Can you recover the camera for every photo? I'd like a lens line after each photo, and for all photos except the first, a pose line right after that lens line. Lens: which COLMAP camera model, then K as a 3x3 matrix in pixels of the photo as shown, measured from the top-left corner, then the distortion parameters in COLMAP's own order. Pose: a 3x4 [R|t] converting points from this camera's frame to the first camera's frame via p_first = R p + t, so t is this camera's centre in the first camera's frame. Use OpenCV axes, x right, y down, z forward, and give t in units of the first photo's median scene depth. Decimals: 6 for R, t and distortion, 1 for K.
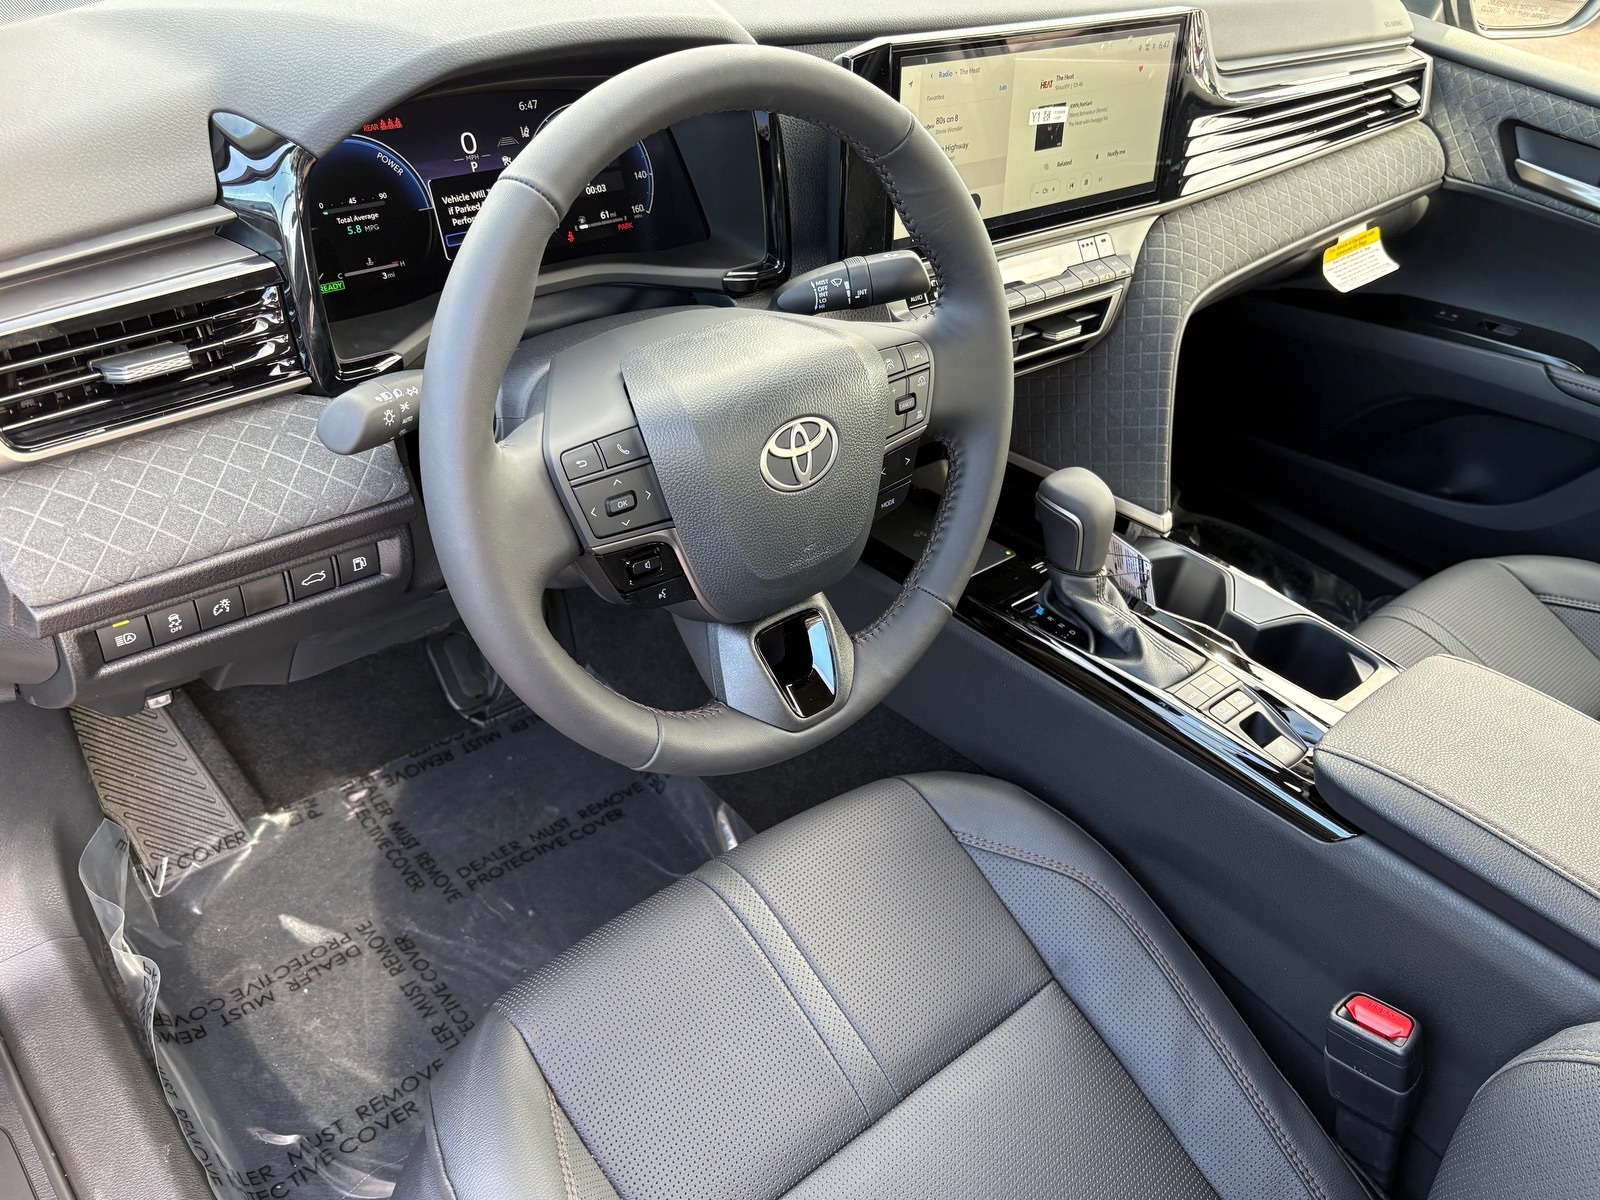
lens RADIAL K [[1228.5, 0, 800.0], [0, 1228.5, 600.0], [0, 0, 1]] dist [-0.005501, -0.048172]
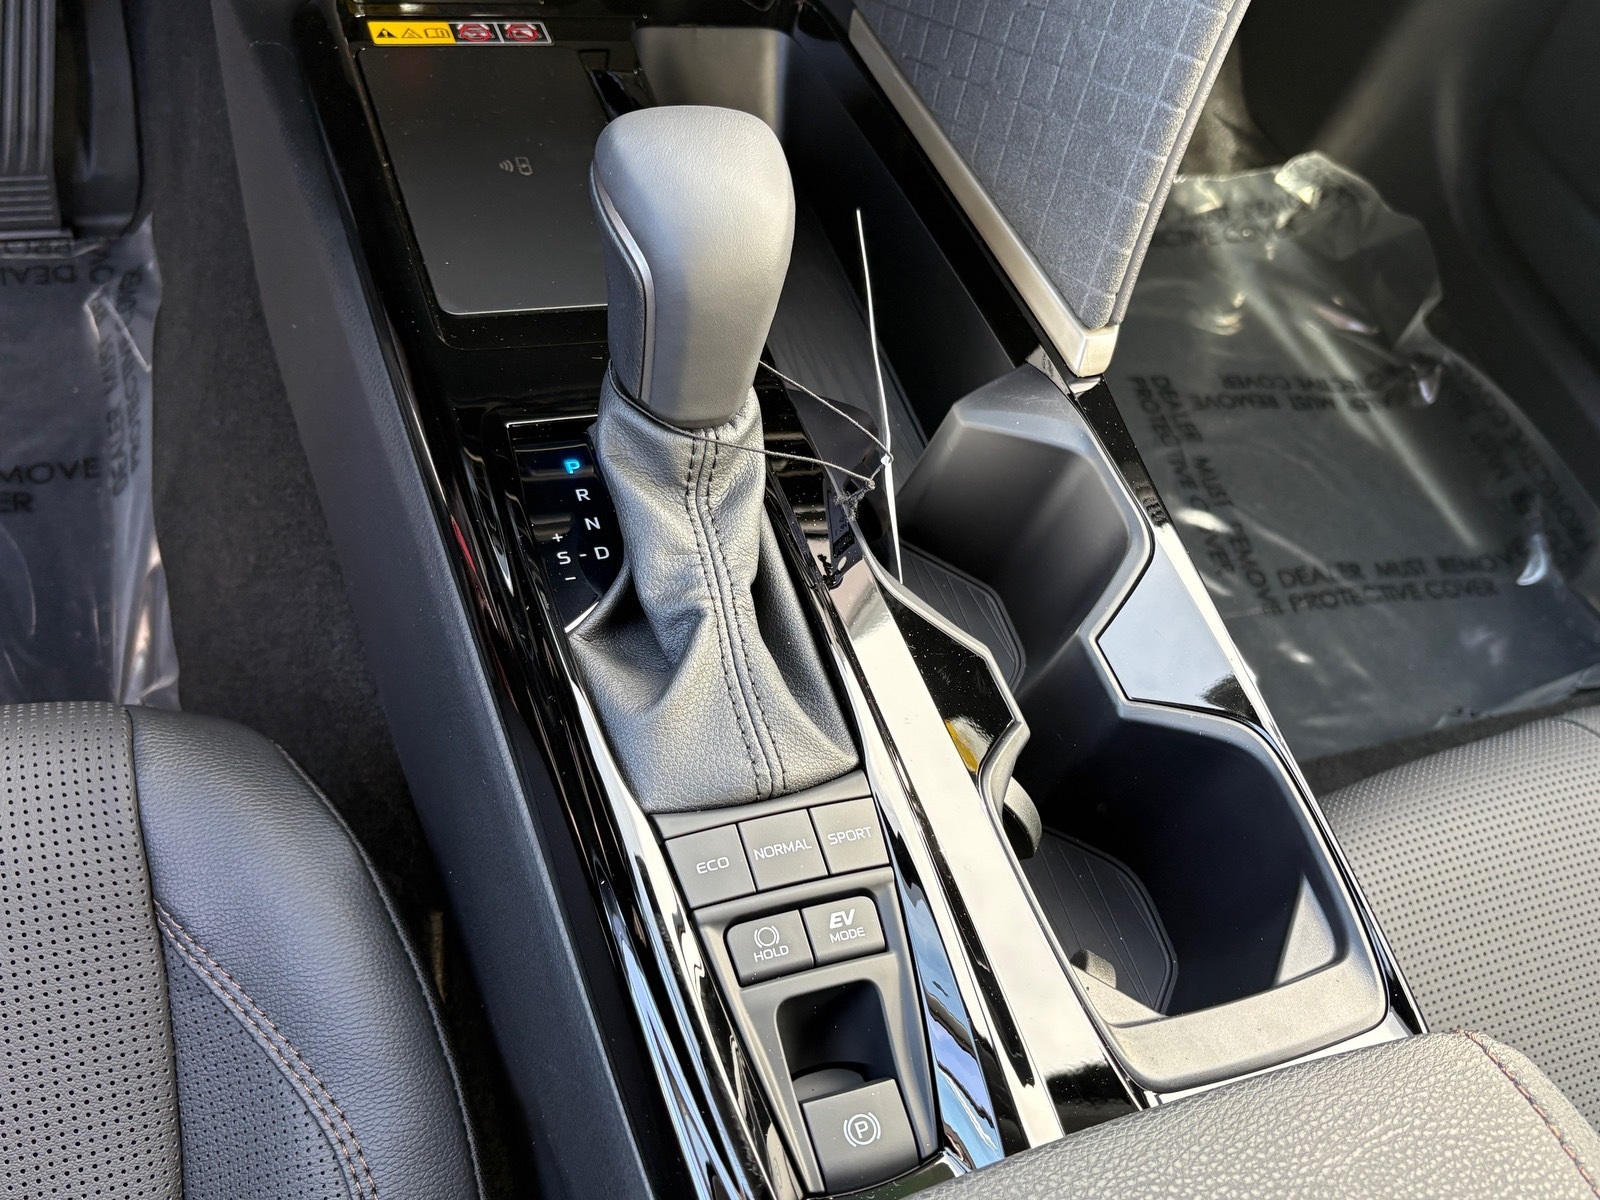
lens RADIAL K [[1503.7, 0, 800.0], [0, 1503.7, 600.0], [0, 0, 1]] dist [0.008759, 0.004356]
pose [[0.919234, 0.370899, -0.132068, 0.356579], [-0.324830, 0.904017, 0.277917, -0.111697], [0.222471, -0.212571, 0.951483, 0.592420]]
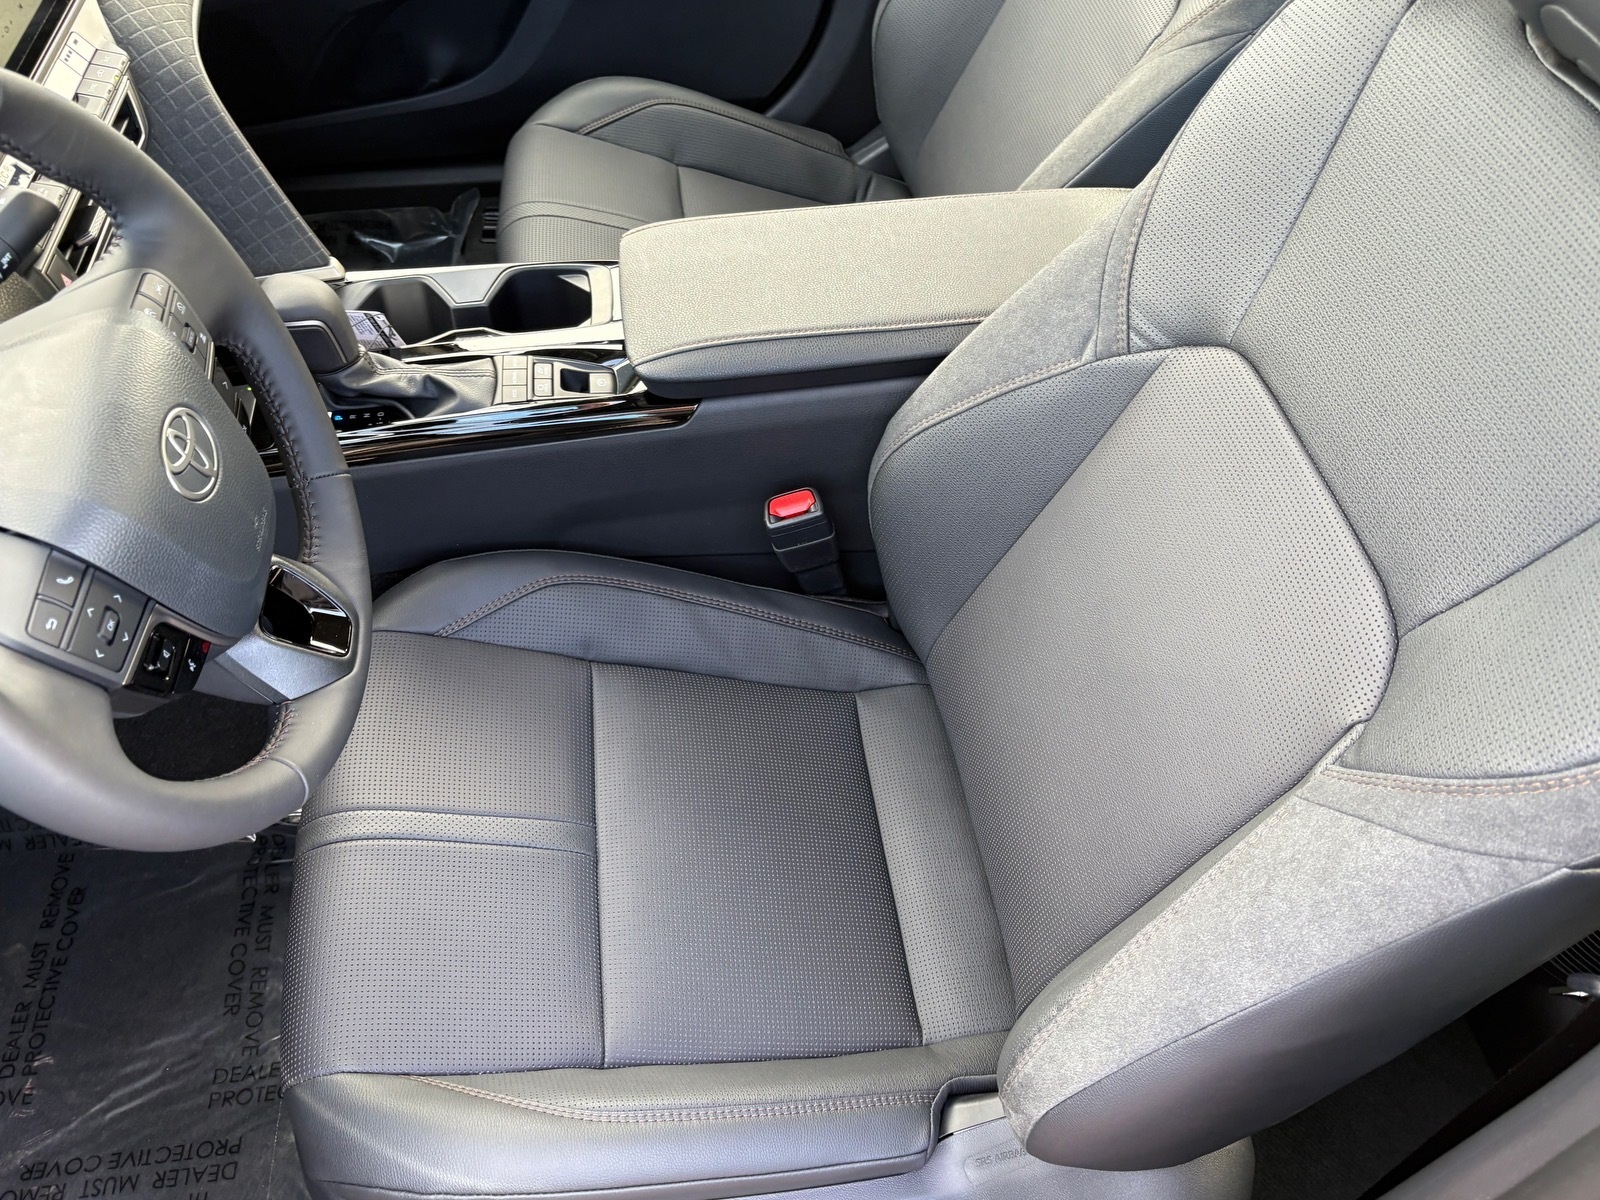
lens RADIAL K [[1250.8, 0, 800.0], [0, 1250.8, 600.0], [0, 0, 1]] dist [-0.054194, 0.001216]
pose [[0.531706, -0.692305, 0.487855, -0.211263], [0.501354, 0.721545, 0.477512, -0.186878], [-0.682593, -0.009308, 0.730740, 0.003386]]
